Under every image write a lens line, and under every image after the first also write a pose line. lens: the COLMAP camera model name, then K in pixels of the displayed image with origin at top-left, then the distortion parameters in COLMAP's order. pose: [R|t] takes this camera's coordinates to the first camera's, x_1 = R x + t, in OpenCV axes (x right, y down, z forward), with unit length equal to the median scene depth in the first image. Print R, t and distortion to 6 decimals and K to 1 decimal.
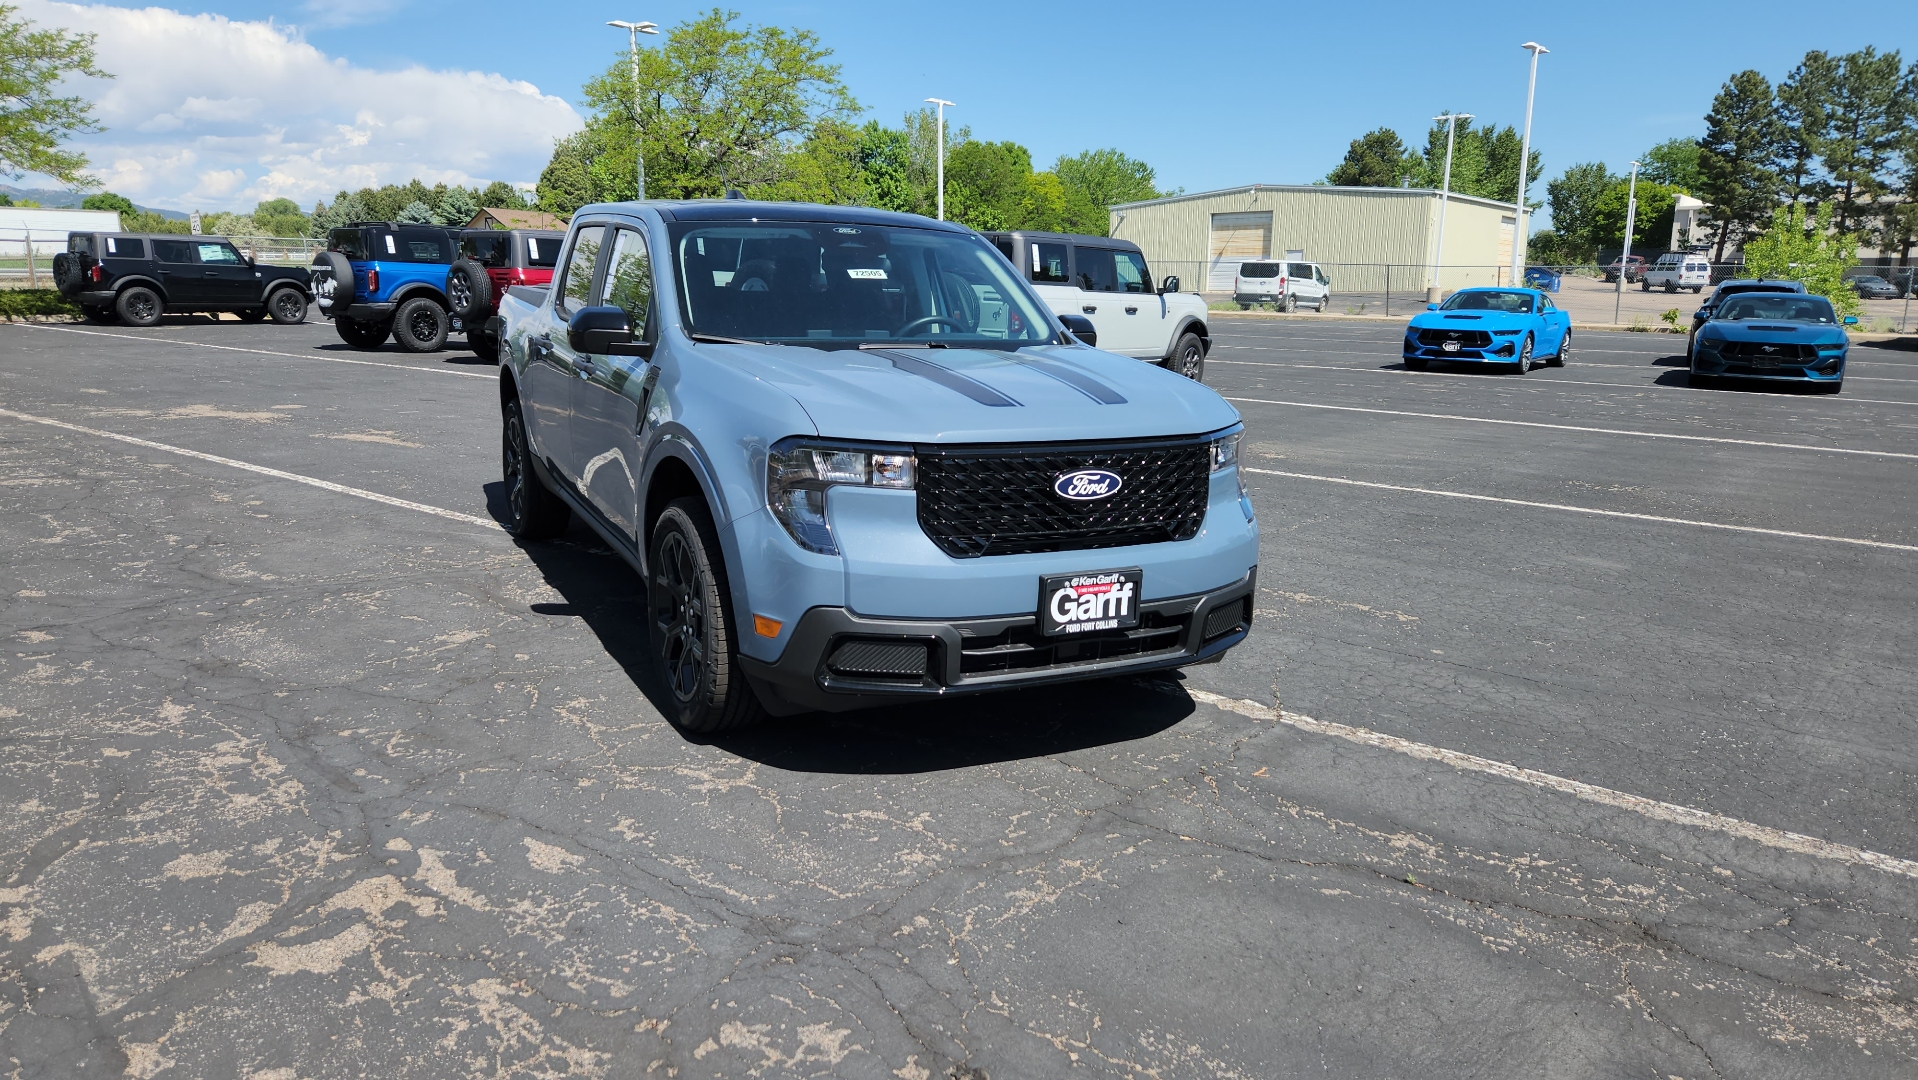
lens RADIAL K [[1279.3, 0, 918.1], [0, 1279.3, 545.6], [0, 0, 1]] dist [0.072762, -0.058331]
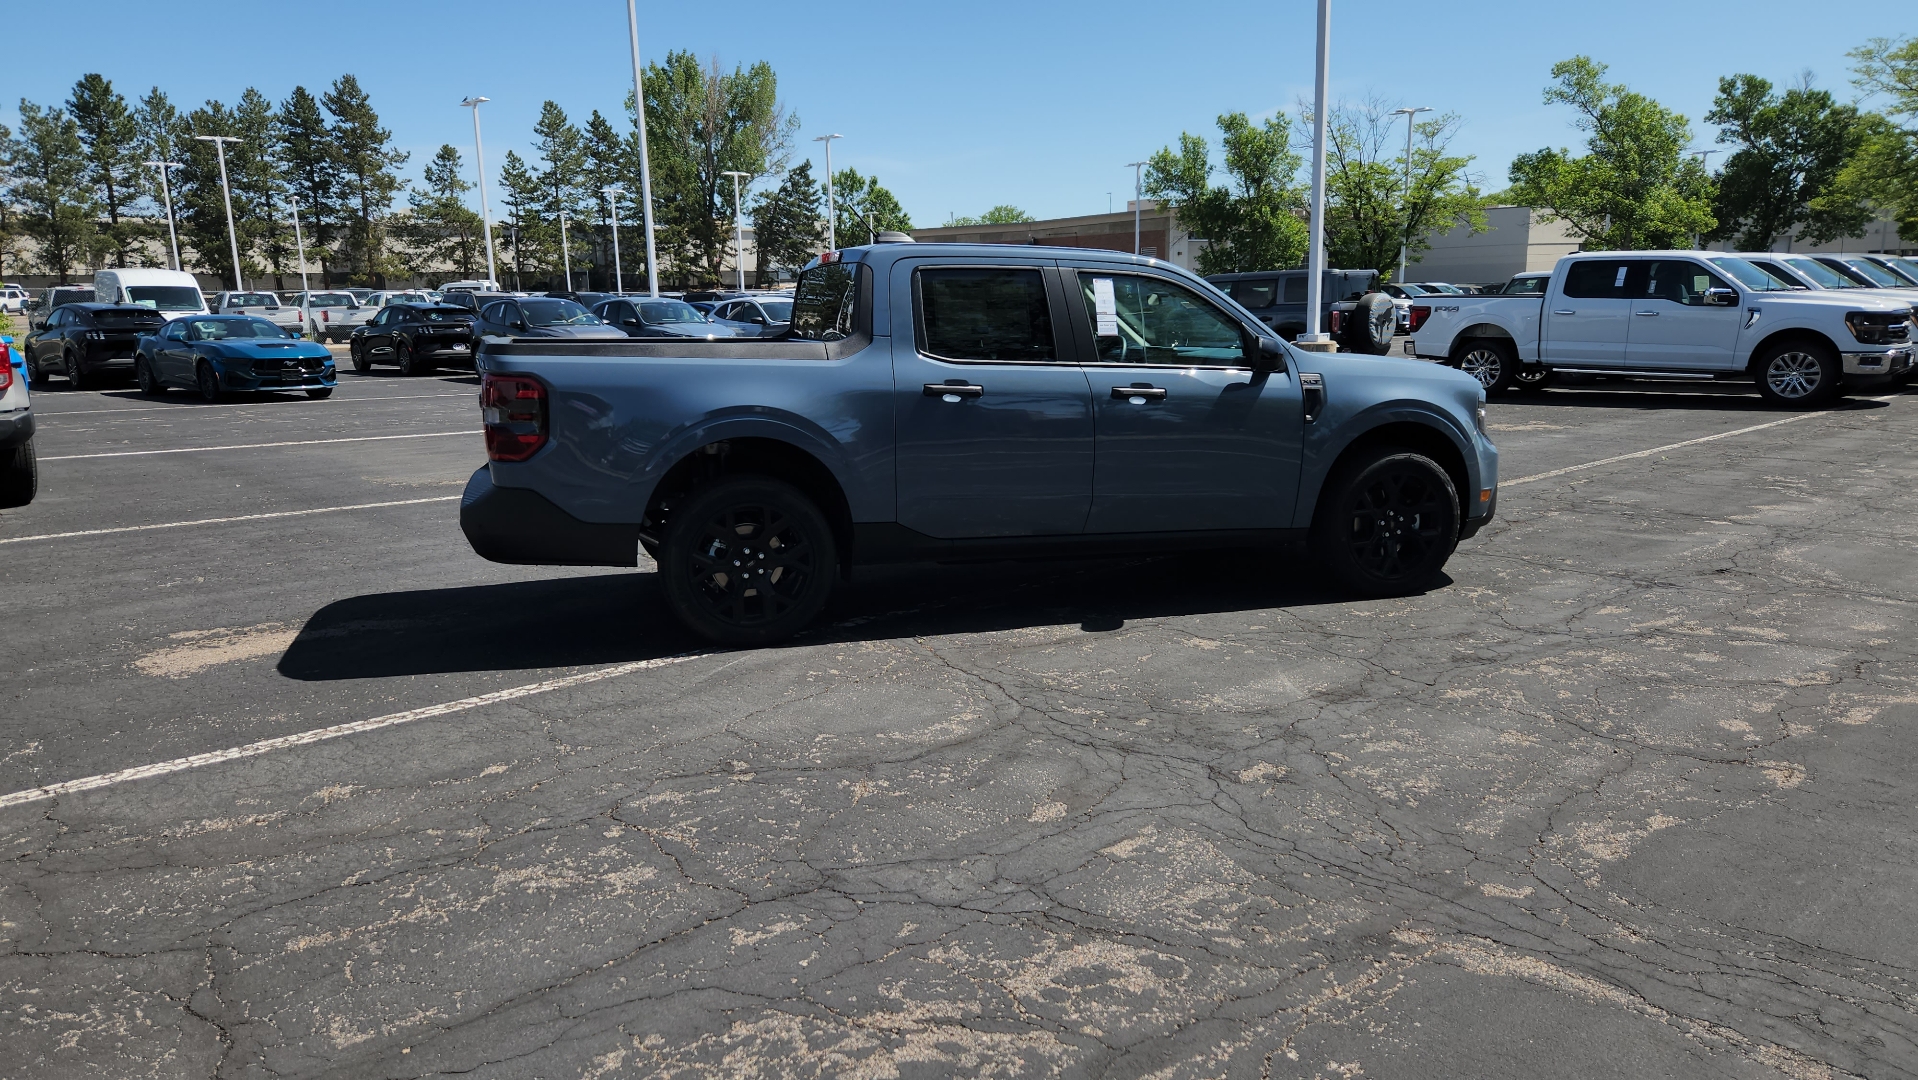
lens RADIAL K [[1279.3, 0, 918.1], [0, 1279.3, 545.6], [0, 0, 1]] dist [0.072762, -0.058331]
pose [[0.166253, -0.204546, 0.964635, -0.250304], [0.218609, 0.961552, 0.166215, -0.042736], [-0.961546, 0.183245, 0.204576, 0.173499]]
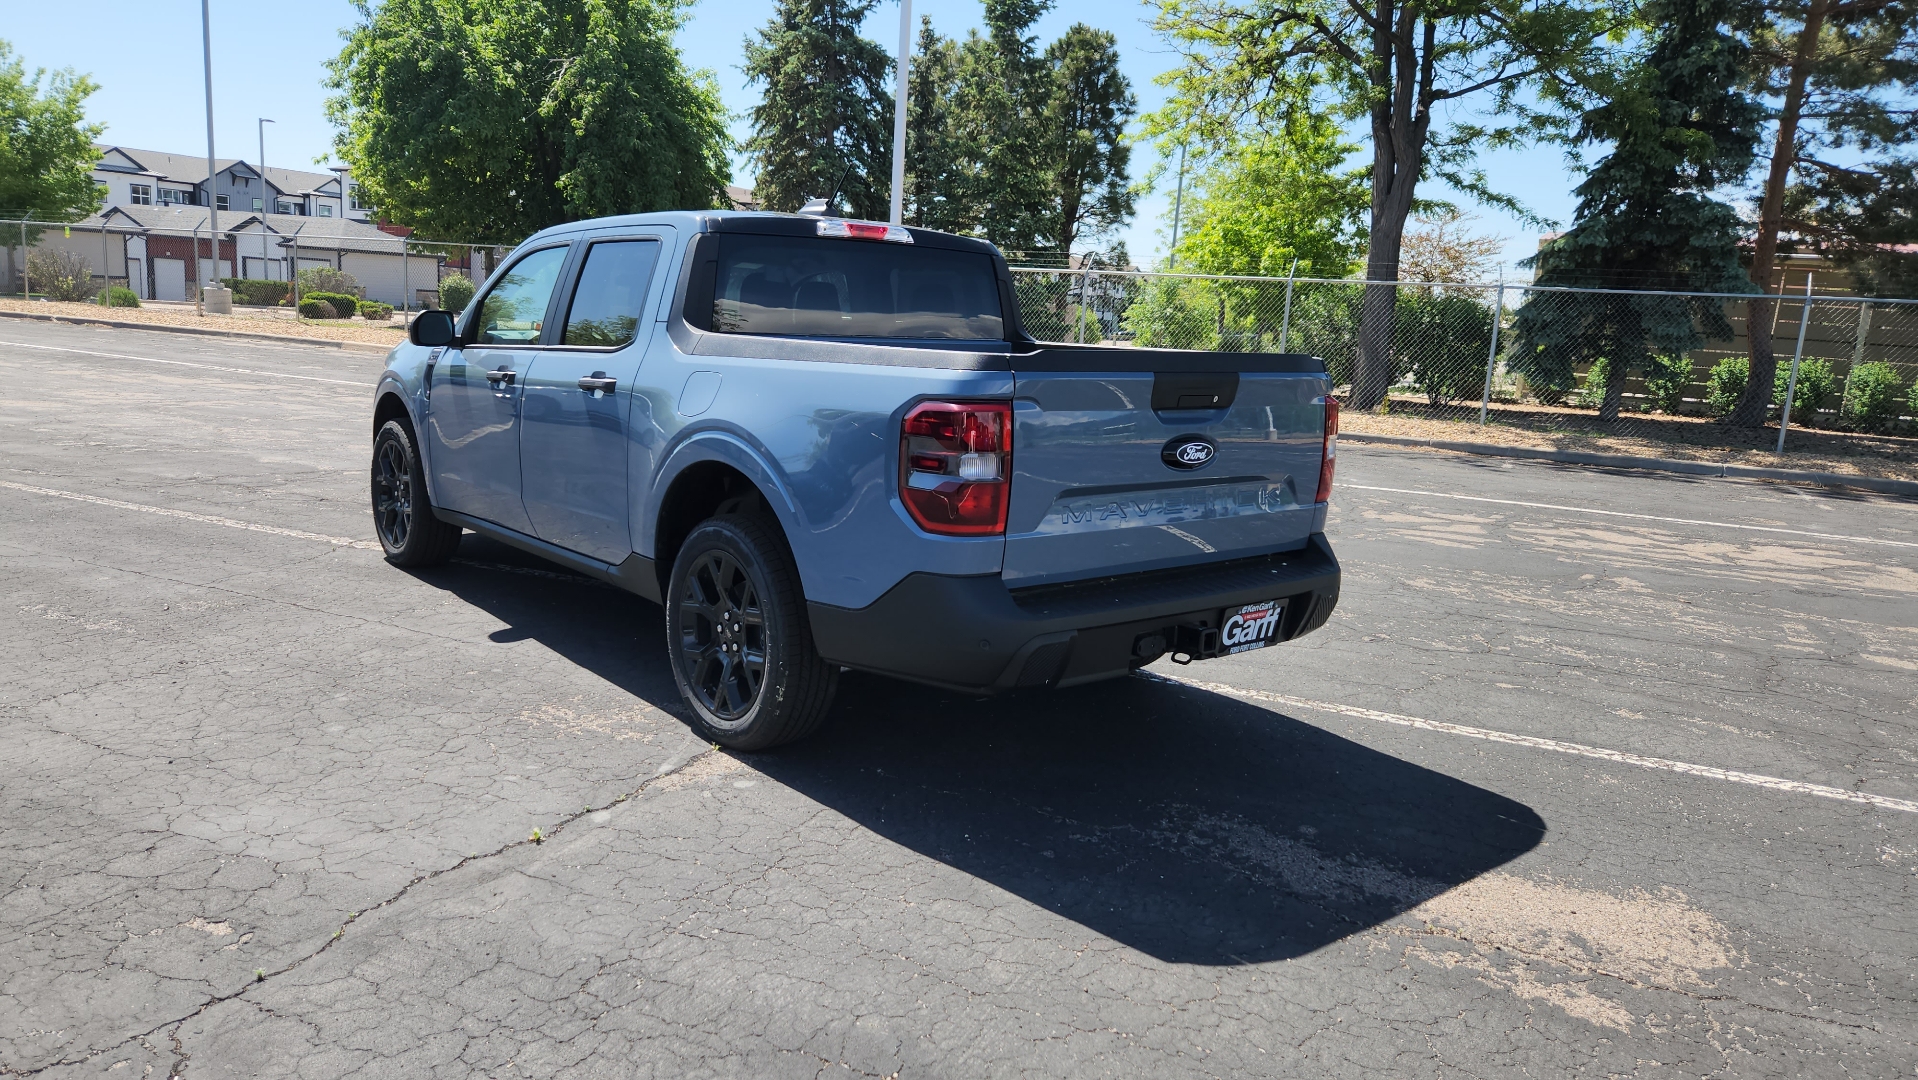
lens RADIAL K [[1279.8, 0, 926.6], [0, 1279.8, 532.4], [0, 0, 1]] dist [0.070888, -0.058932]
pose [[-0.972015, -0.031116, -0.232847, -0.005497], [-0.116509, 0.924549, 0.362814, -0.081943], [0.203989, 0.379790, -0.902302, 0.390043]]
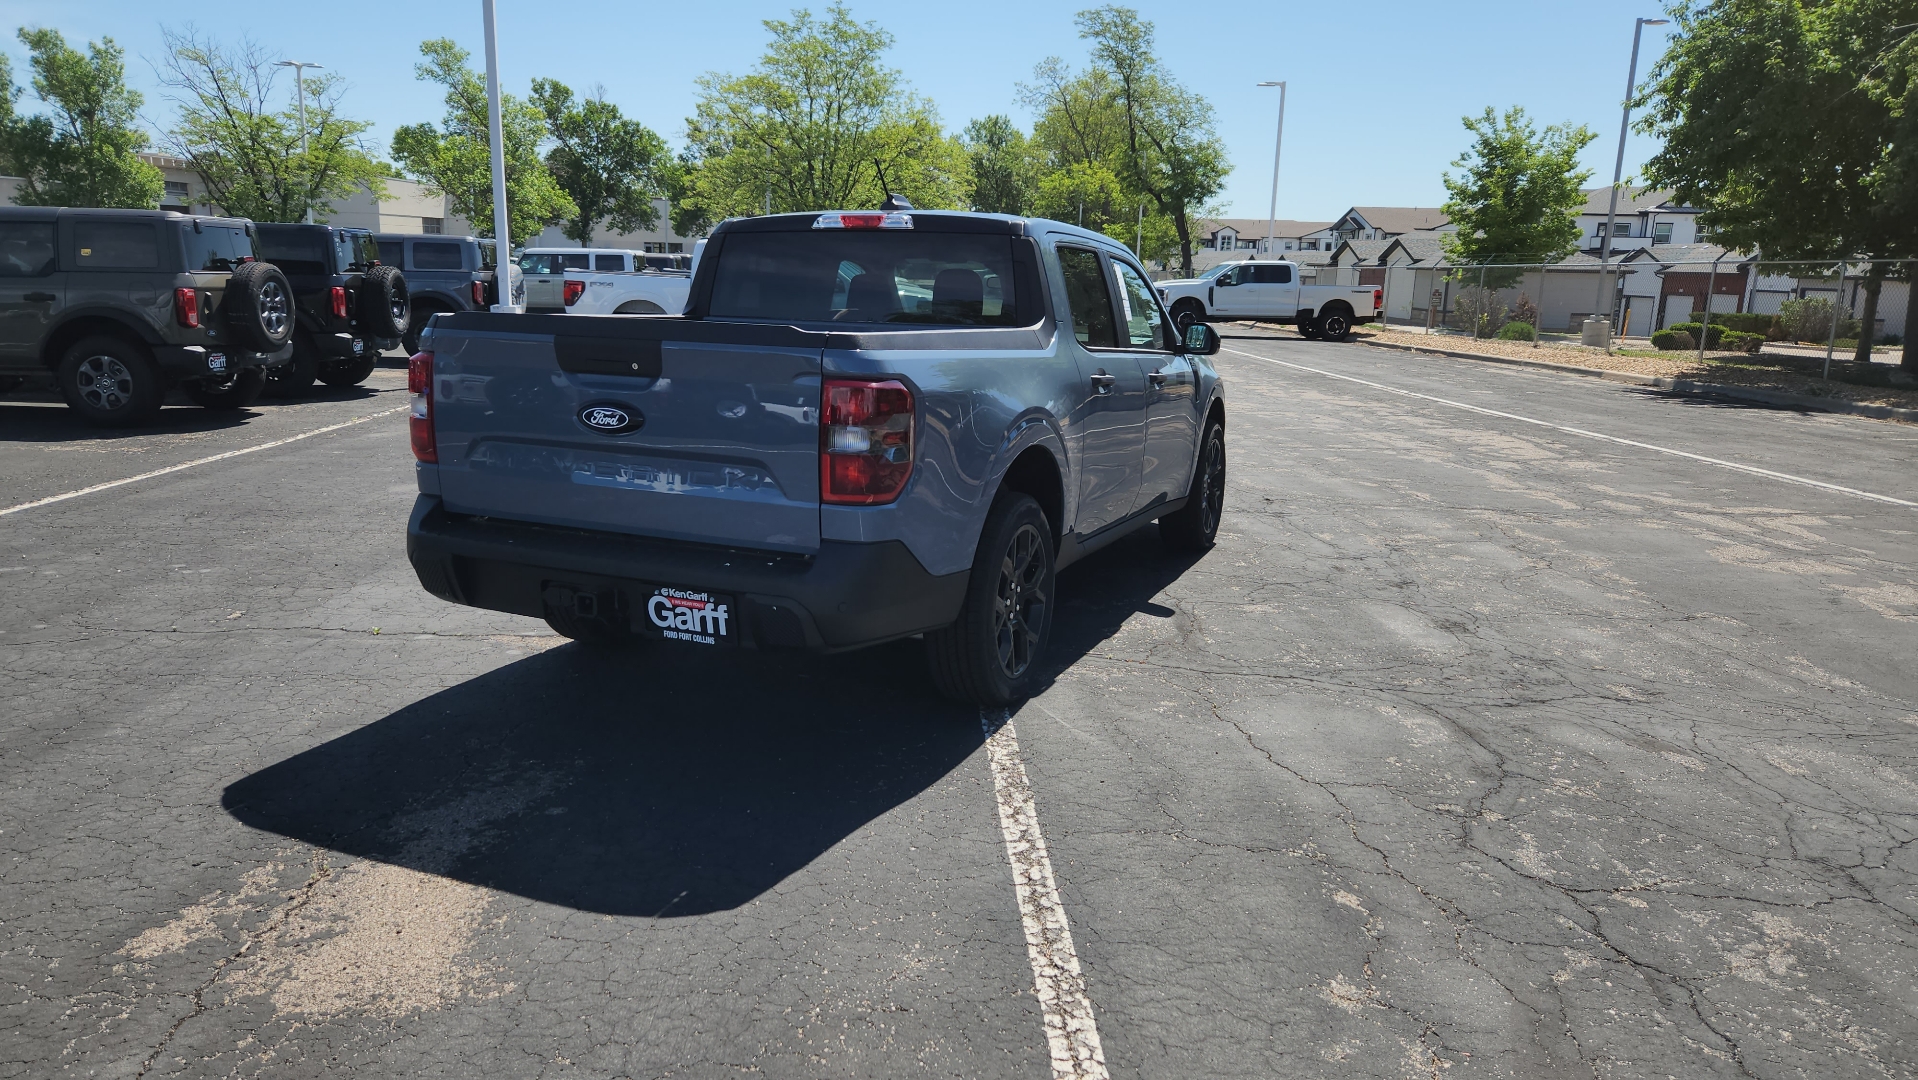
lens RADIAL K [[1285.7, 0, 920.6], [0, 1285.7, 529.7], [0, 0, 1]] dist [0.076480, -0.062265]
pose [[-0.639874, -0.182330, 0.746537, -0.179378], [0.118921, 0.936250, 0.330595, -0.074517], [-0.759223, 0.300318, -0.577399, 0.331406]]
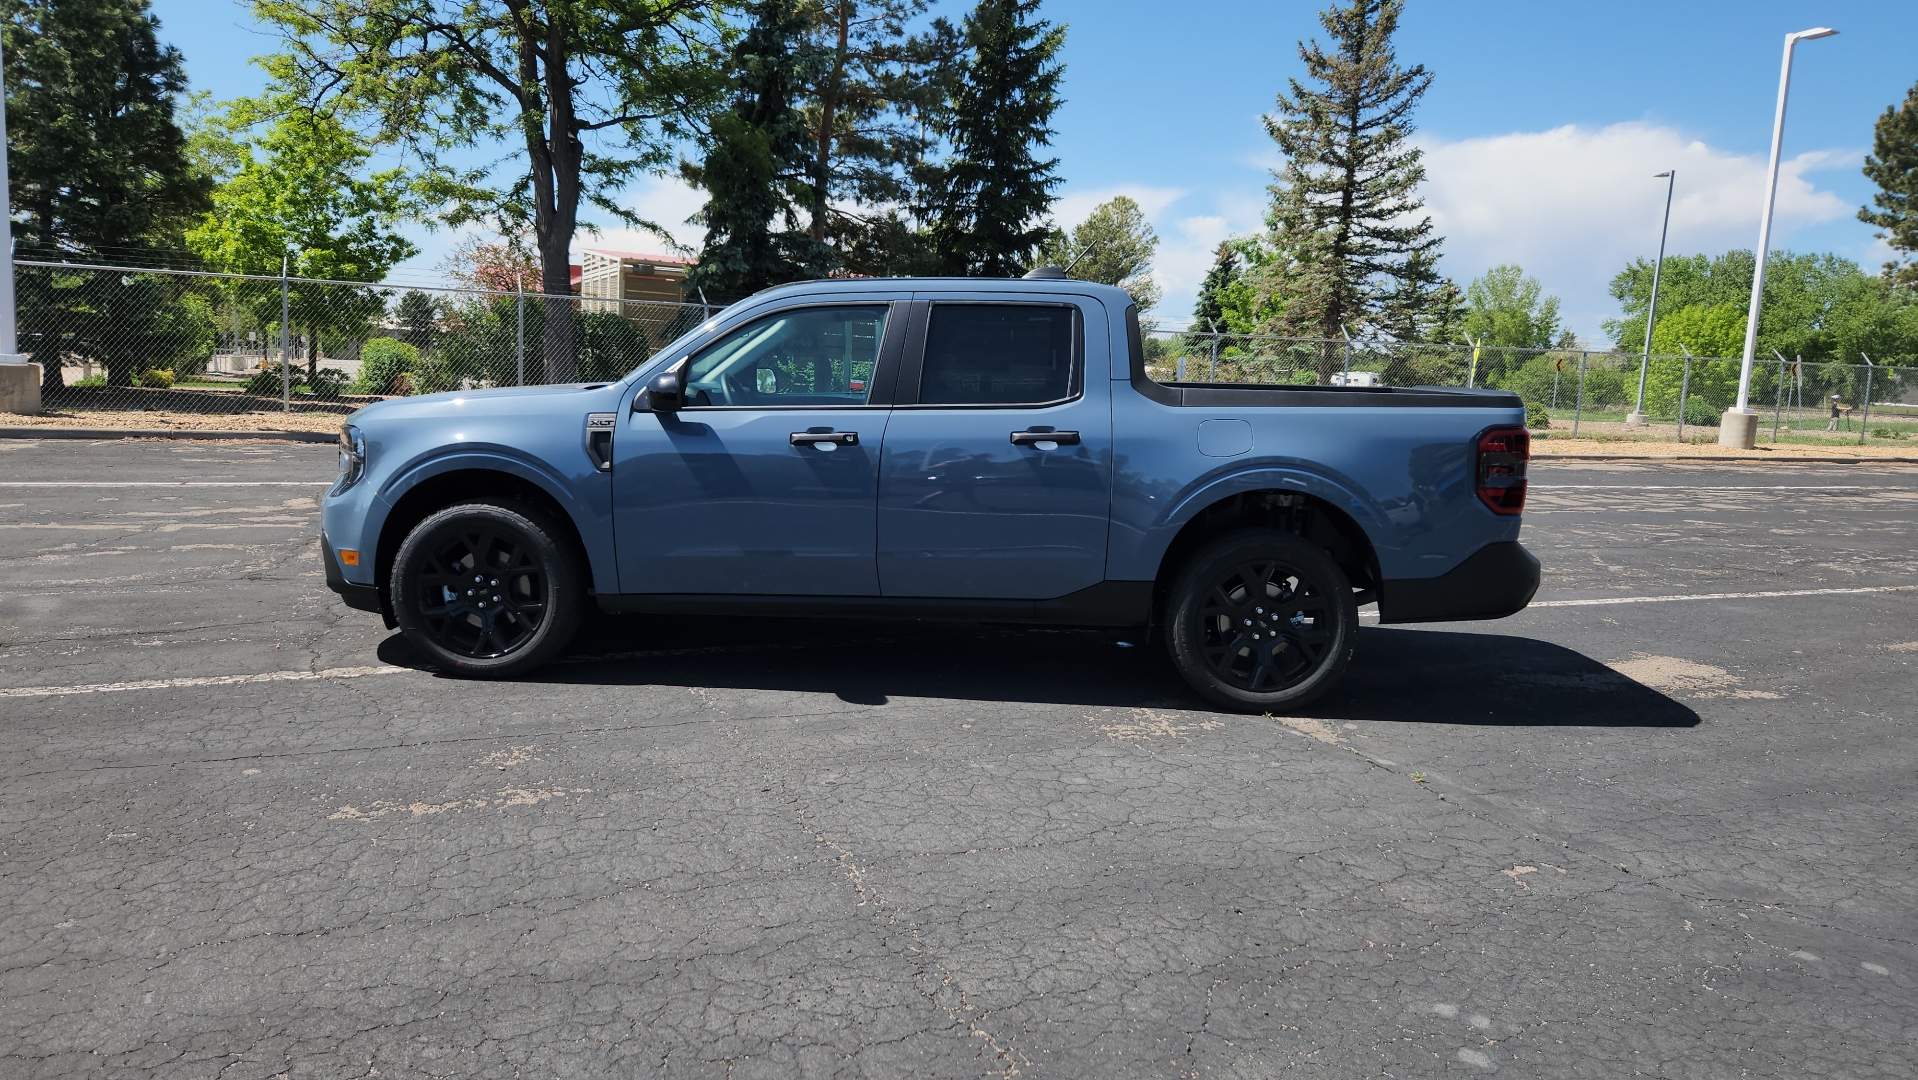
lens RADIAL K [[1279.8, 0, 926.6], [0, 1279.8, 532.4], [0, 0, 1]] dist [0.070888, -0.058932]
pose [[-0.474052, 0.079192, -0.876928, 0.160090], [-0.230174, 0.950169, 0.210234, -0.057047], [0.849879, 0.301508, -0.432201, 0.296614]]
